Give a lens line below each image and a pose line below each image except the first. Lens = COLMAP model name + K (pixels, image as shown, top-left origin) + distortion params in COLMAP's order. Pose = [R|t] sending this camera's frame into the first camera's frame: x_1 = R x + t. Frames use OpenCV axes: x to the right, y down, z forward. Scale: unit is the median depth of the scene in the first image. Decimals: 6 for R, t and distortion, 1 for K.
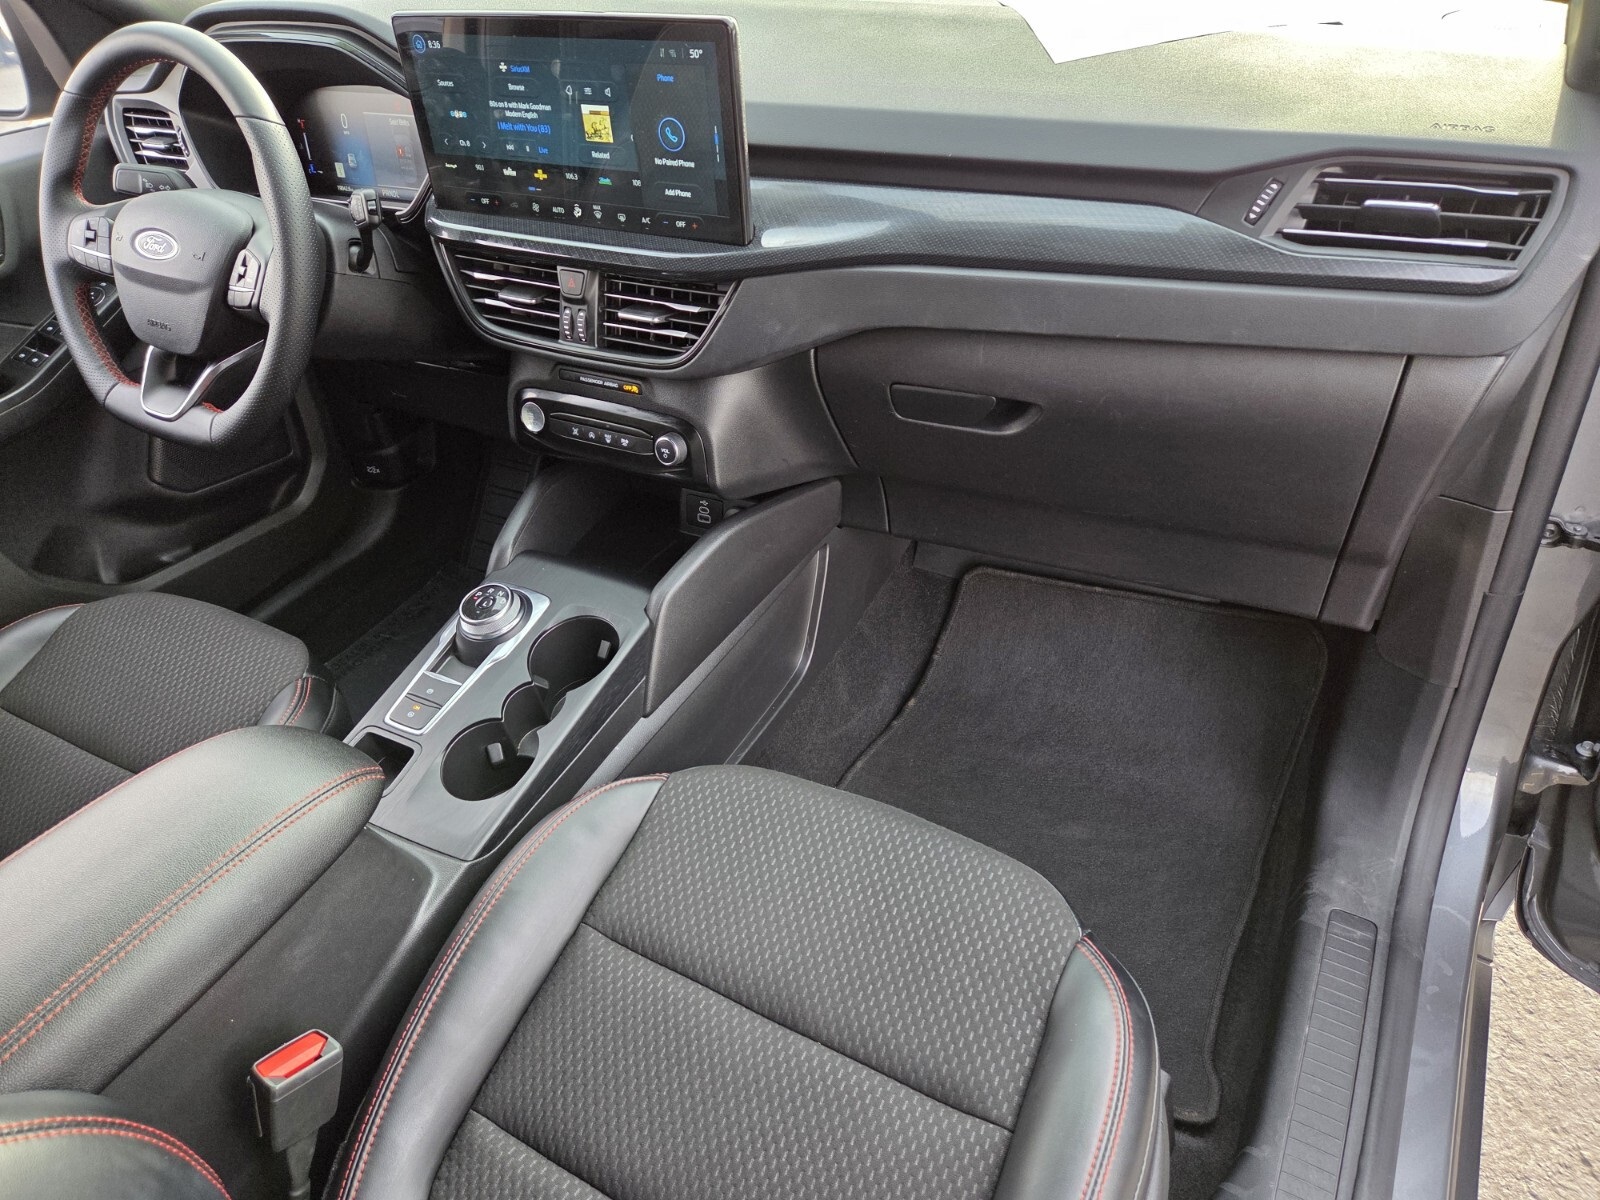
lens RADIAL K [[1103.0, 0, 793.9], [0, 1103.0, 622.0], [0, 0, 1]] dist [0.072767, -0.065382]
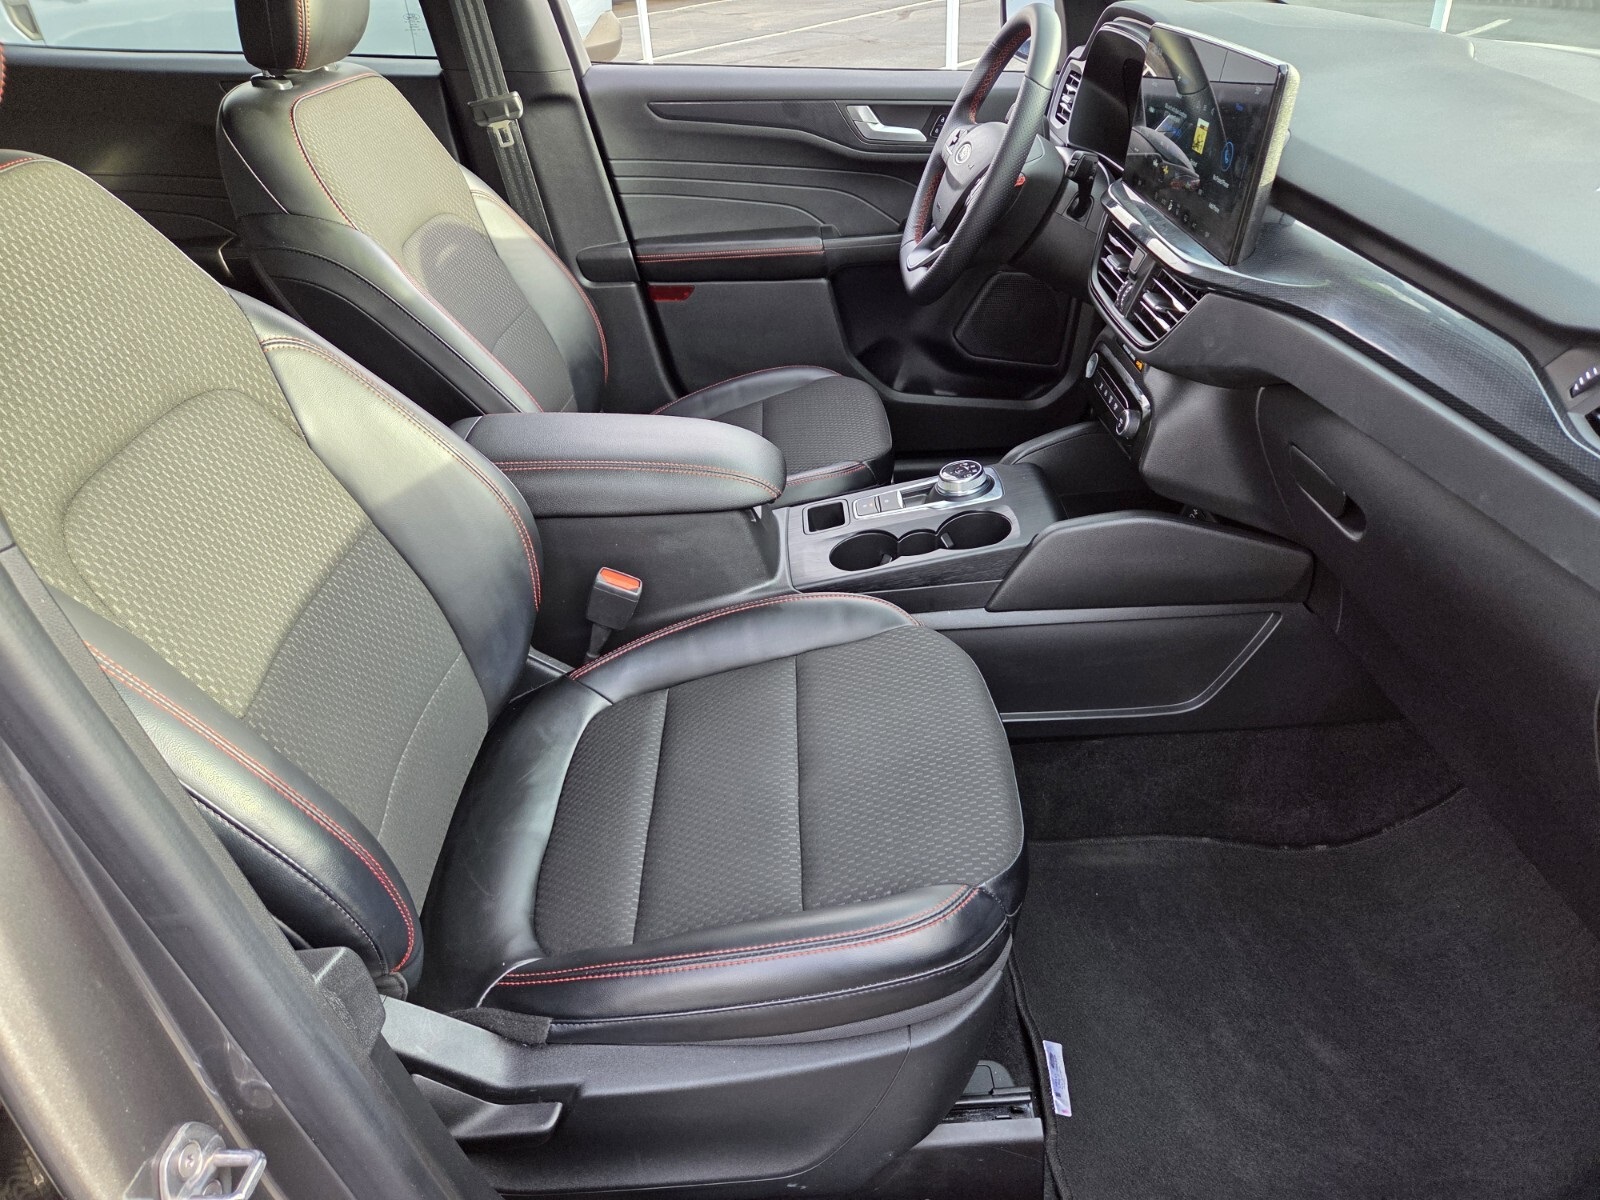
lens RADIAL K [[1103.0, 0, 793.9], [0, 1103.0, 622.0], [0, 0, 1]] dist [0.072767, -0.065382]
pose [[0.496933, 0.540874, -0.678611, 0.614141], [-0.562250, 0.796338, 0.222982, -0.055740], [0.661009, 0.270742, 0.699833, 0.029165]]
